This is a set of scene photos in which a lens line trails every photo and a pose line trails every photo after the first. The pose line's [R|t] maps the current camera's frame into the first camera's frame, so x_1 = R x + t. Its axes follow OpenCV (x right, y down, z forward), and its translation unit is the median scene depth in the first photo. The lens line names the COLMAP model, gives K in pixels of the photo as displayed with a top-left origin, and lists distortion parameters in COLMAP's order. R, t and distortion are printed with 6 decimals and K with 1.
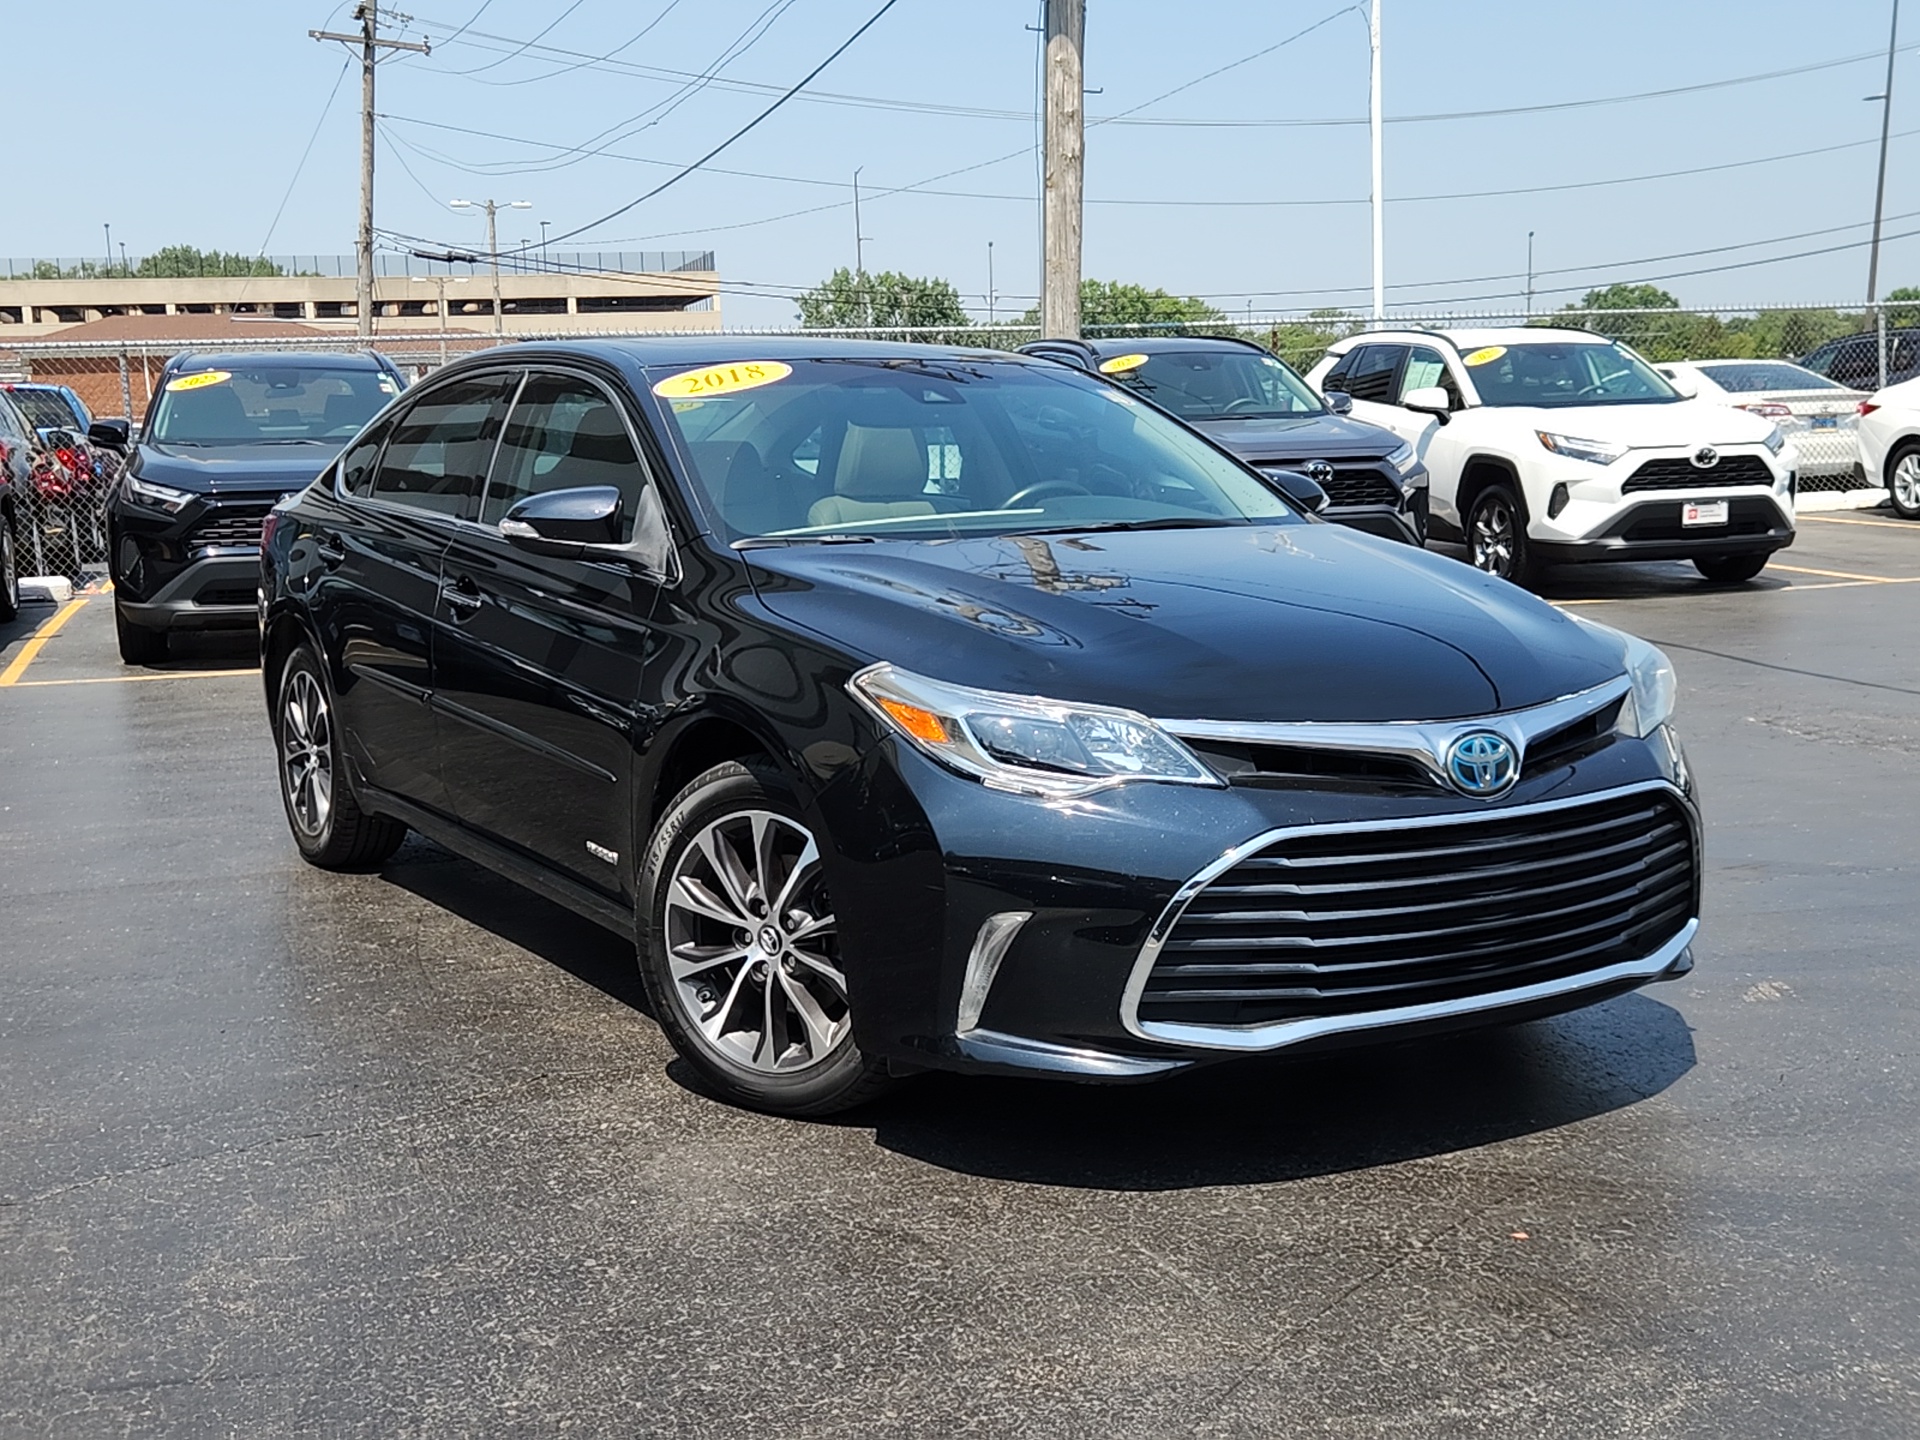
lens RADIAL K [[2222.4, 0, 992.4], [0, 2222.4, 723.3], [0, 0, 1]] dist [0.065288, -0.053004]
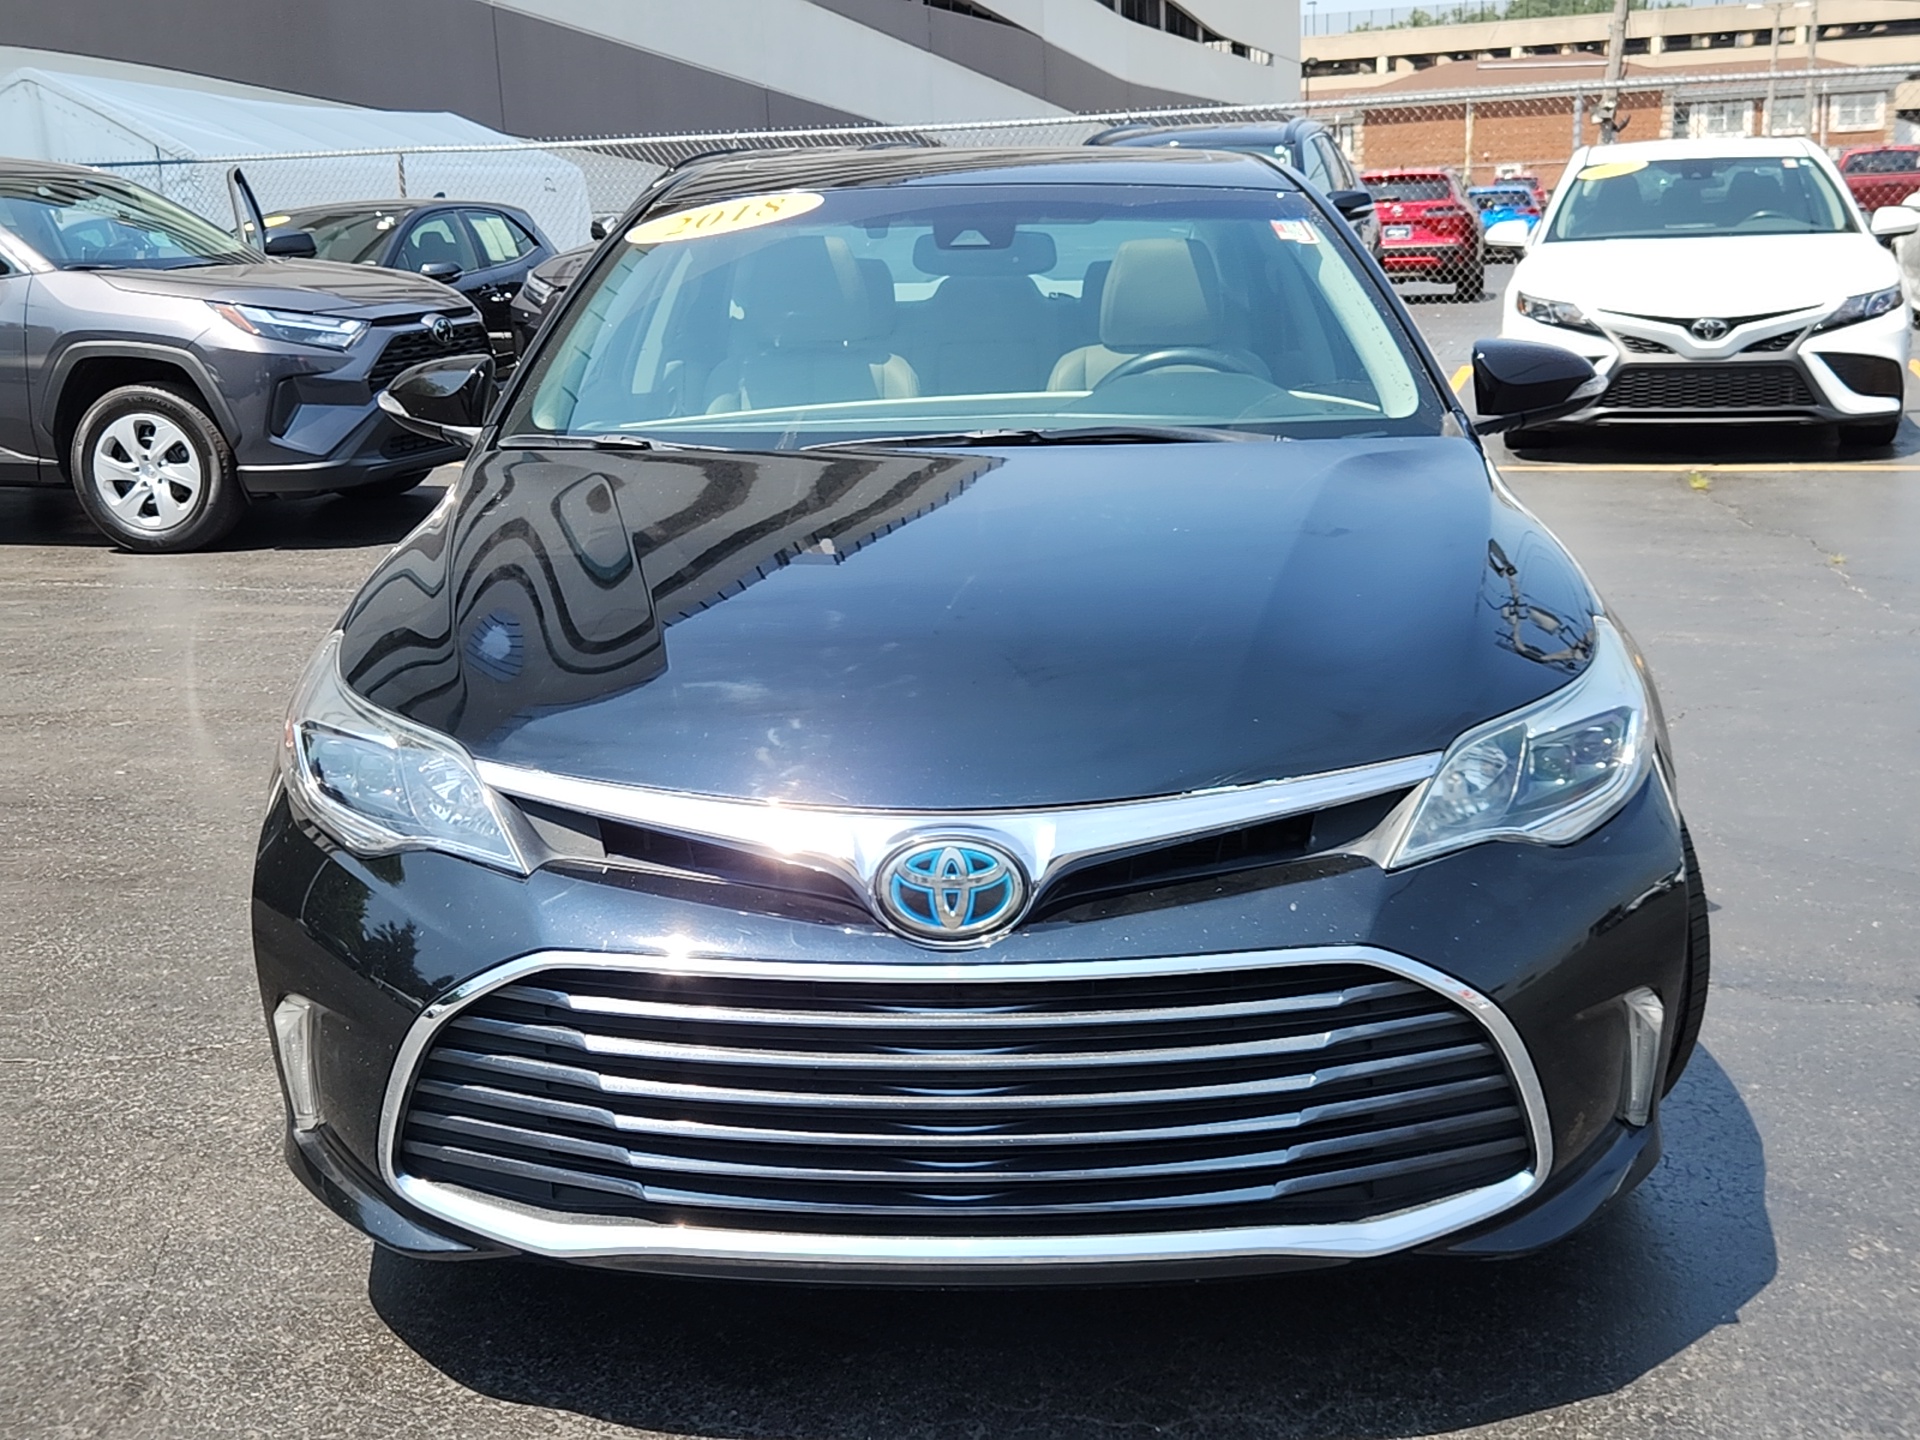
lens RADIAL K [[2222.4, 0, 992.4], [0, 2222.4, 723.3], [0, 0, 1]] dist [0.065288, -0.053004]
pose [[0.827420, 0.123804, -0.547767, 0.178214], [-0.061293, 0.989479, 0.131053, -0.035022], [0.558228, -0.074862, 0.826303, 0.153849]]
